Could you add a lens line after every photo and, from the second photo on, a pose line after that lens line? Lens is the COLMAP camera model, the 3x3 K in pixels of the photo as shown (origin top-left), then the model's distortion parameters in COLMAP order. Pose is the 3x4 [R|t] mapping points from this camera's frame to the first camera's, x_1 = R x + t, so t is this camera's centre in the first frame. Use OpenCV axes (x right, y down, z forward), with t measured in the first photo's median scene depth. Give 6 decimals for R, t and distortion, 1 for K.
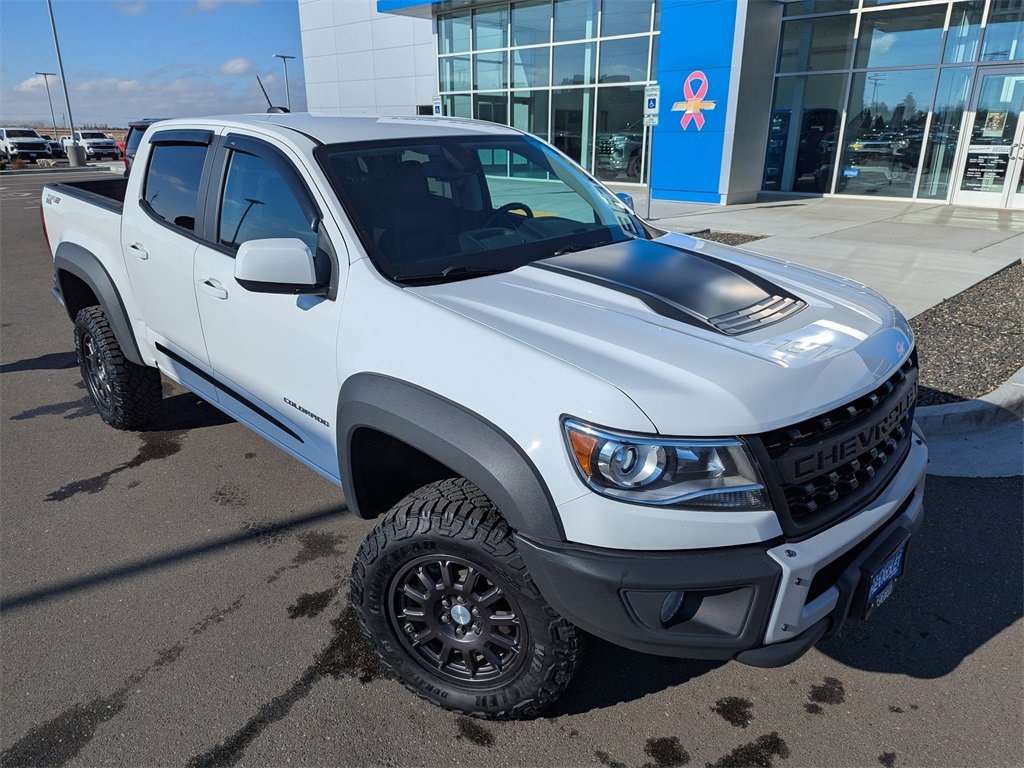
lens RADIAL K [[726.9, 0, 515.3], [0, 726.9, 380.7], [0, 0, 1]] dist [0.046984, -0.040817]
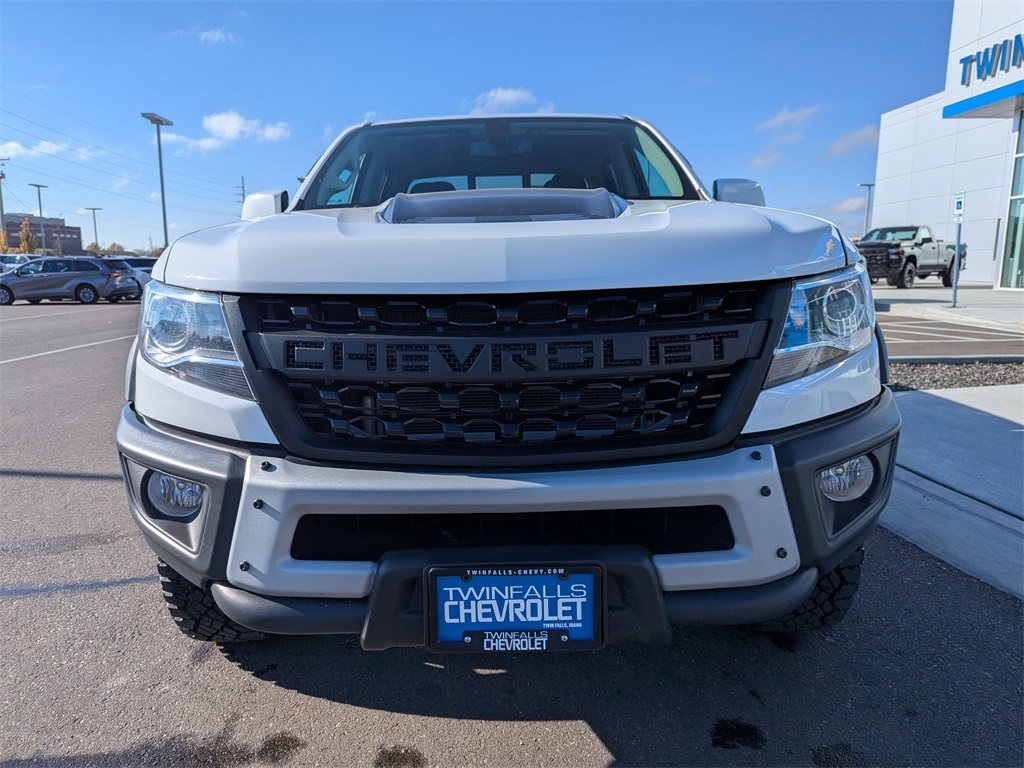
lens RADIAL K [[726.9, 0, 495.5], [0, 726.9, 389.1], [0, 0, 1]] dist [0.046984, -0.040817]
pose [[0.712811, 0.121059, -0.690829, 0.787359], [-0.233884, 0.969639, -0.071409, 0.119190], [0.661210, 0.212475, 0.719483, 0.454240]]
